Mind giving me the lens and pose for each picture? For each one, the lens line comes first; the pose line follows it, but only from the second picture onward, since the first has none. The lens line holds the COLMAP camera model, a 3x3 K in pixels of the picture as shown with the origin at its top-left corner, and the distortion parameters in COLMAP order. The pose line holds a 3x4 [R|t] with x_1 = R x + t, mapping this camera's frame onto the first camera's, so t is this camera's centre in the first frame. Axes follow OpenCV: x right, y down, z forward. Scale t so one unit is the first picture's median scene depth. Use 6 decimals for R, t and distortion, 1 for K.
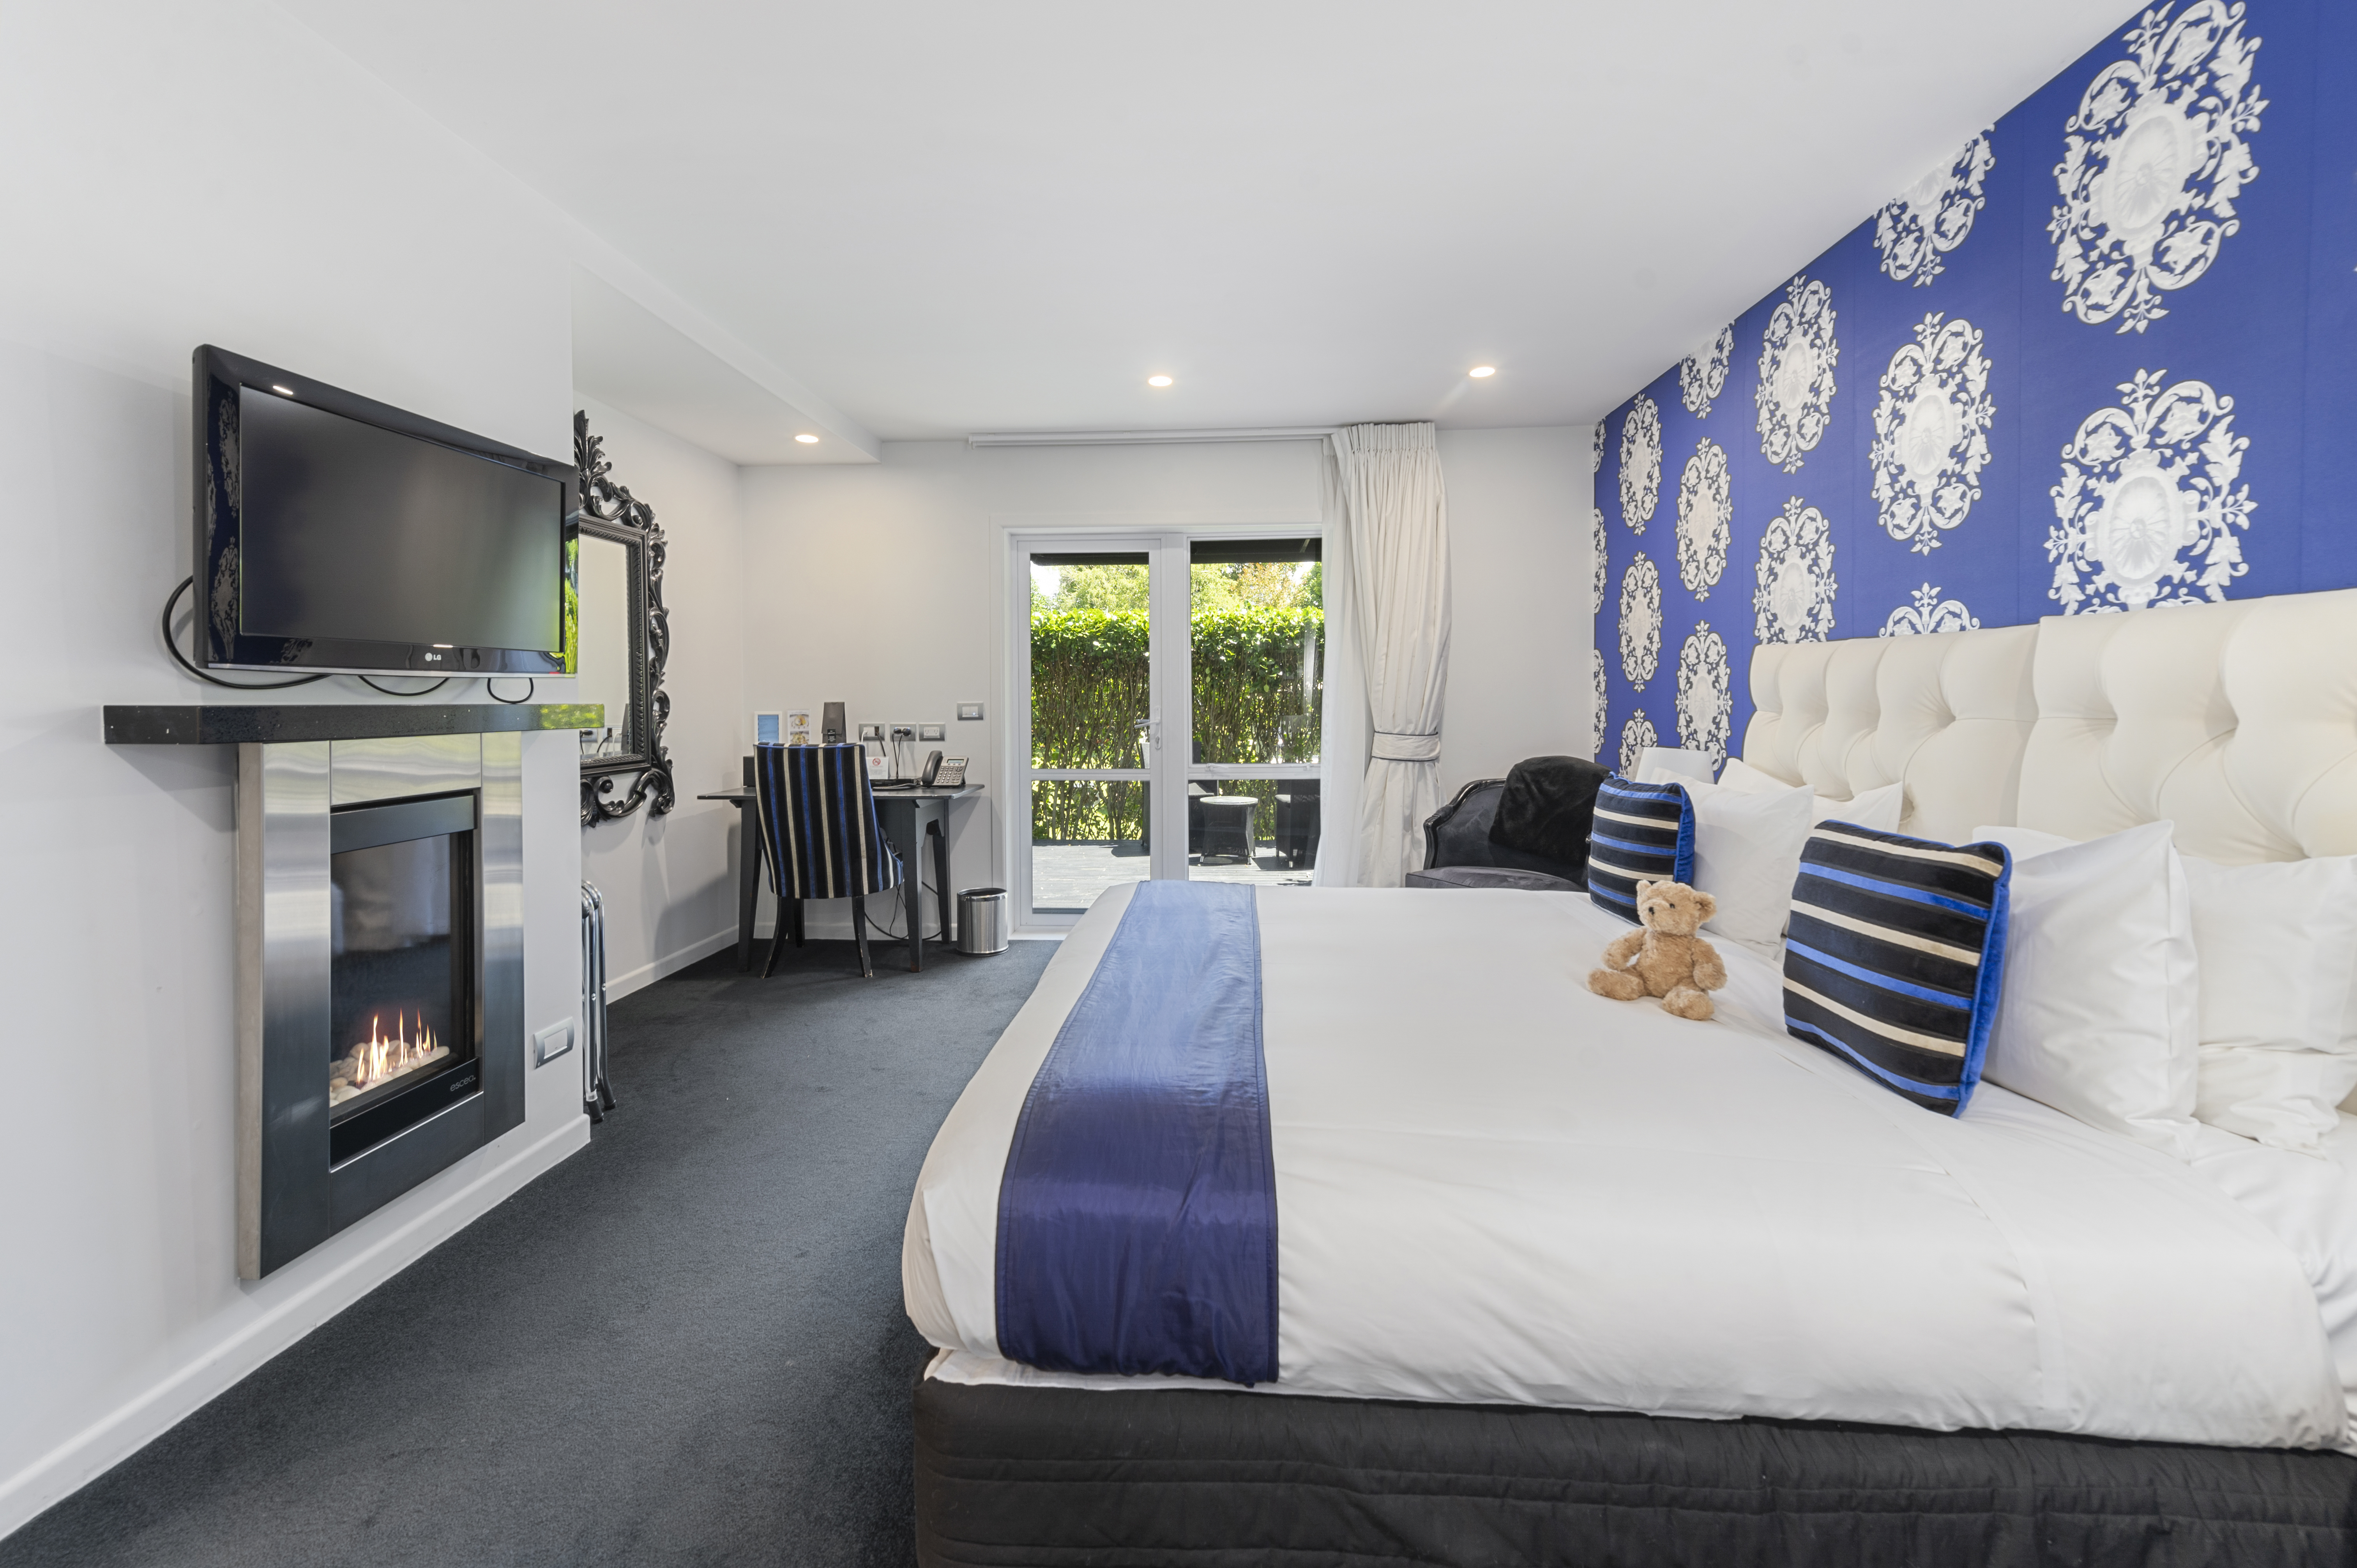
lens RADIAL K [[896.3, 0, 1180.0], [0, 896.3, 693.8], [0, 0, 1]] dist [-0.000065, -0.000033]
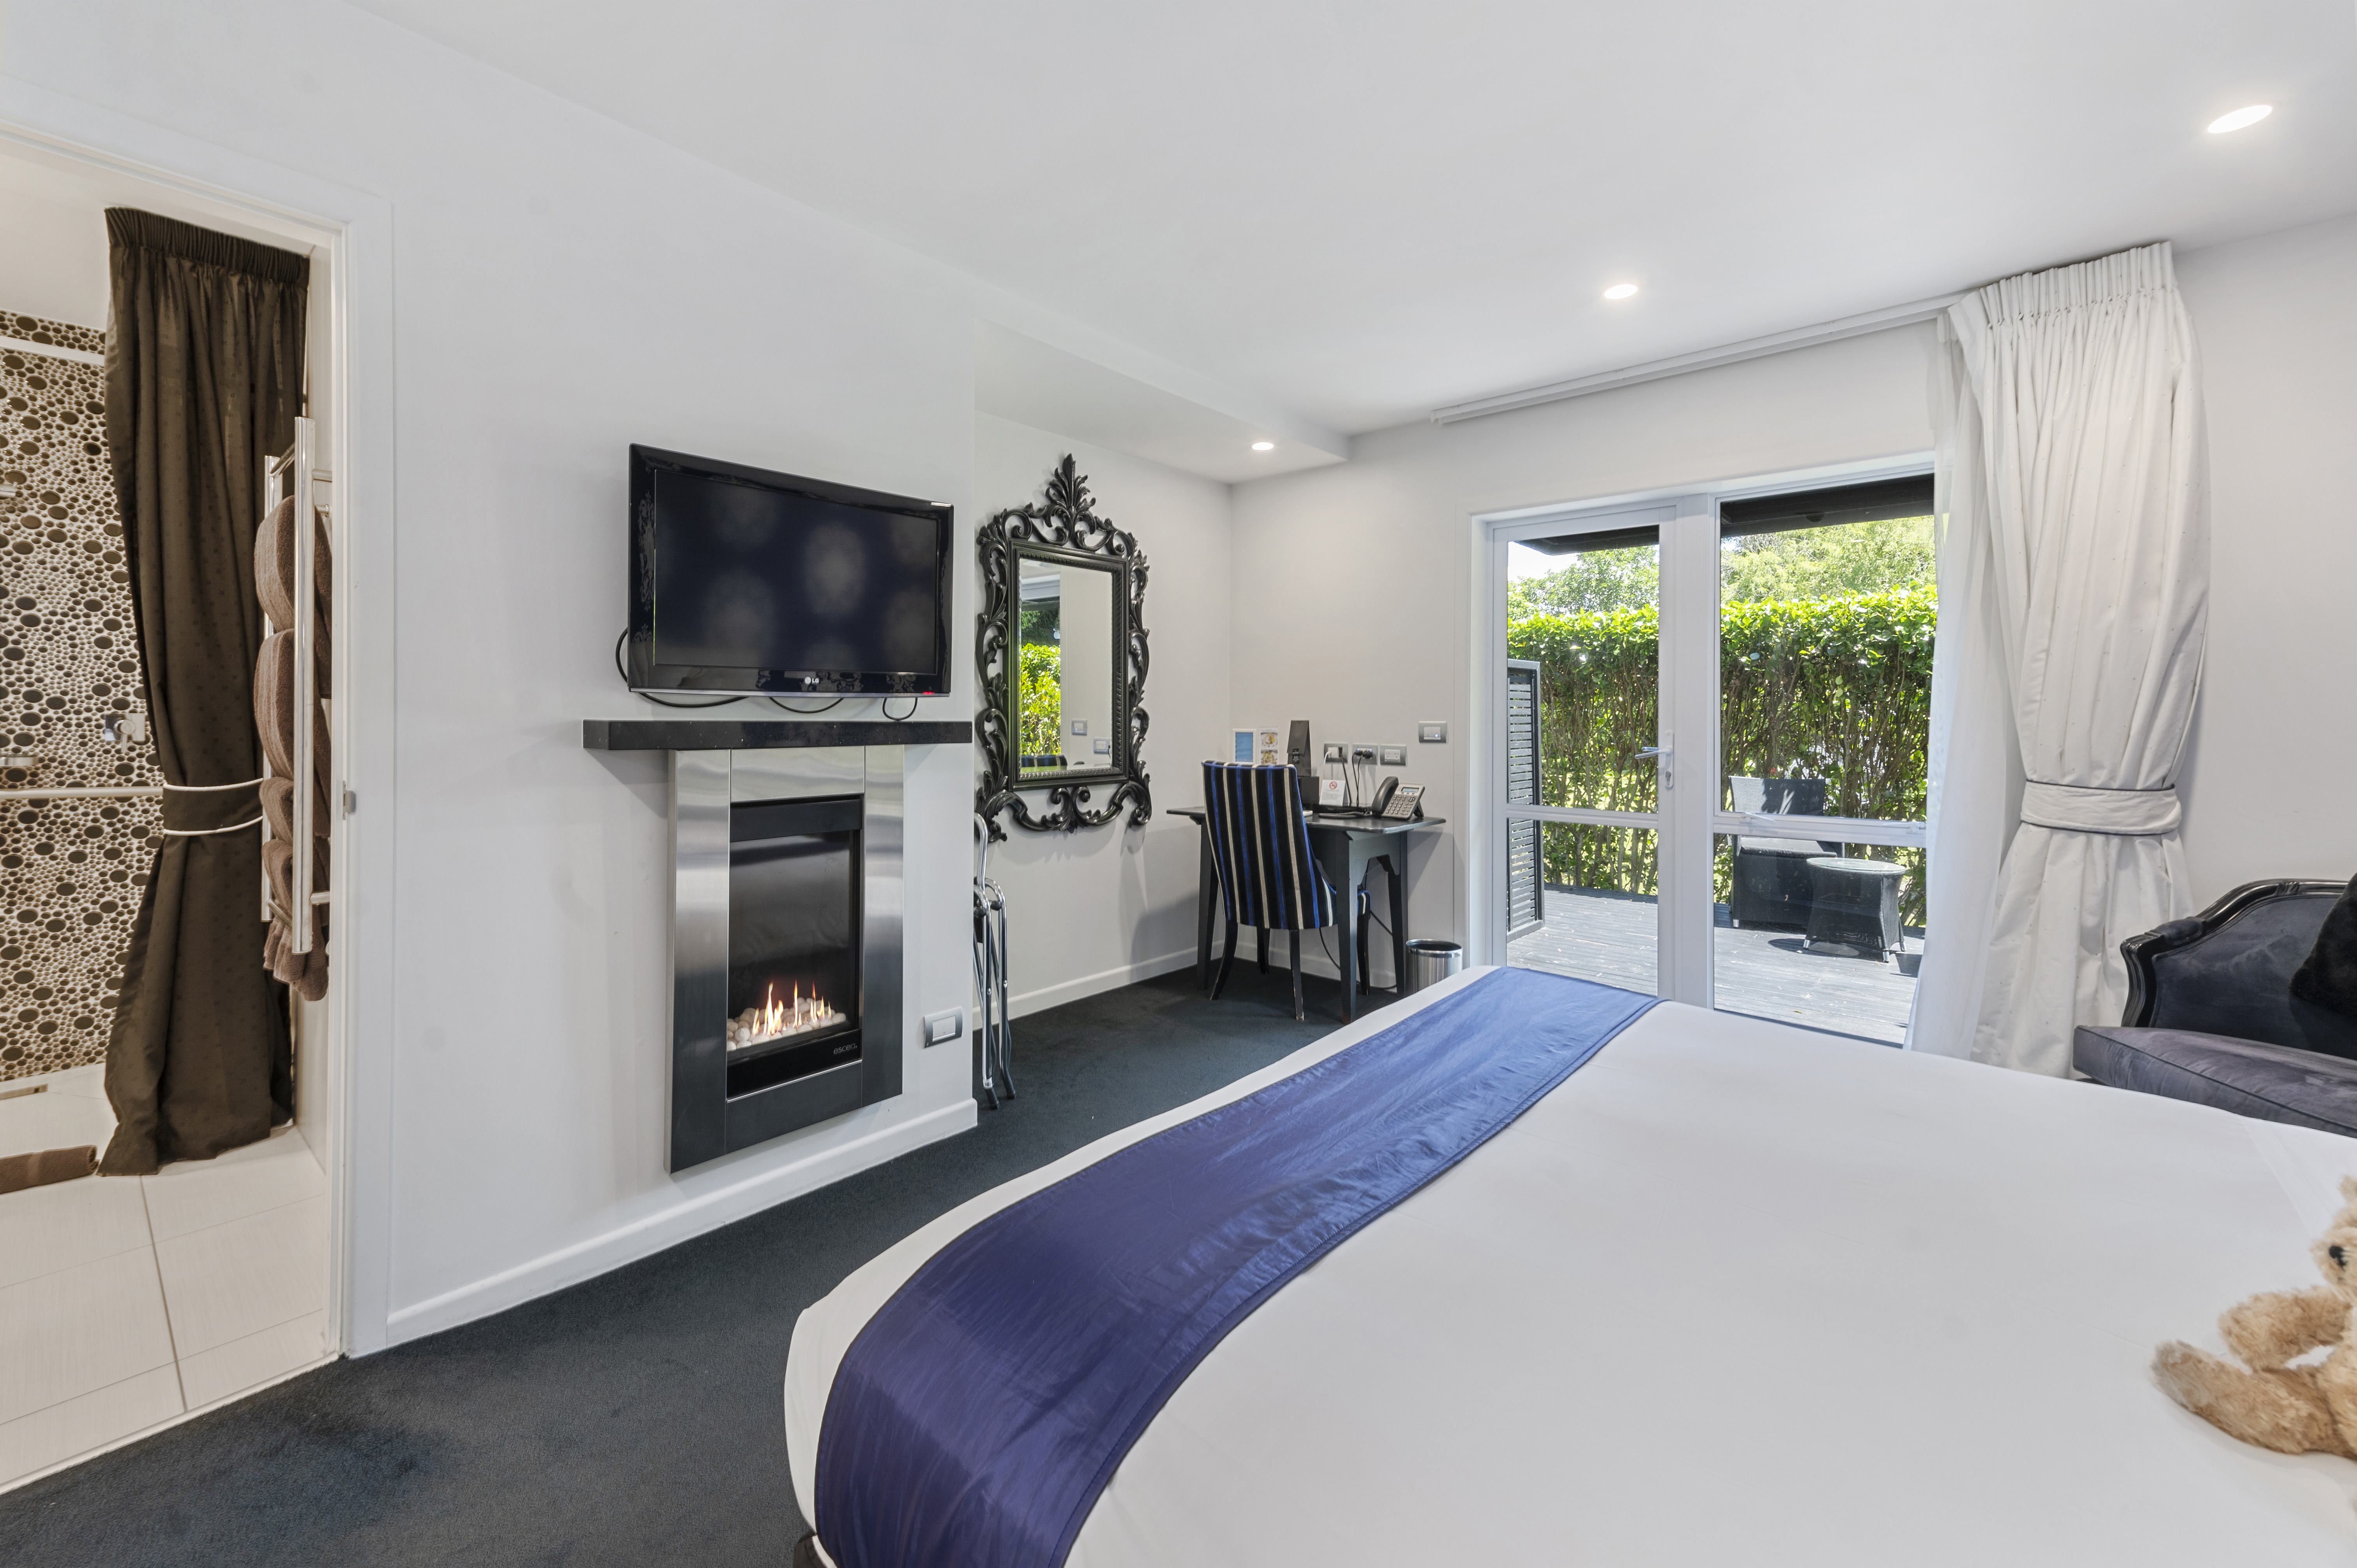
lens RADIAL K [[966.1, 0, 1177.9], [0, 966.1, 699.7], [0, 0, 1]] dist [0.012328, 0.000166]
pose [[0.802006, -0.002264, -0.597311, 0.143839], [-0.003396, 0.999959, -0.008350, -0.004125], [0.597306, 0.008725, 0.801966, 0.121028]]
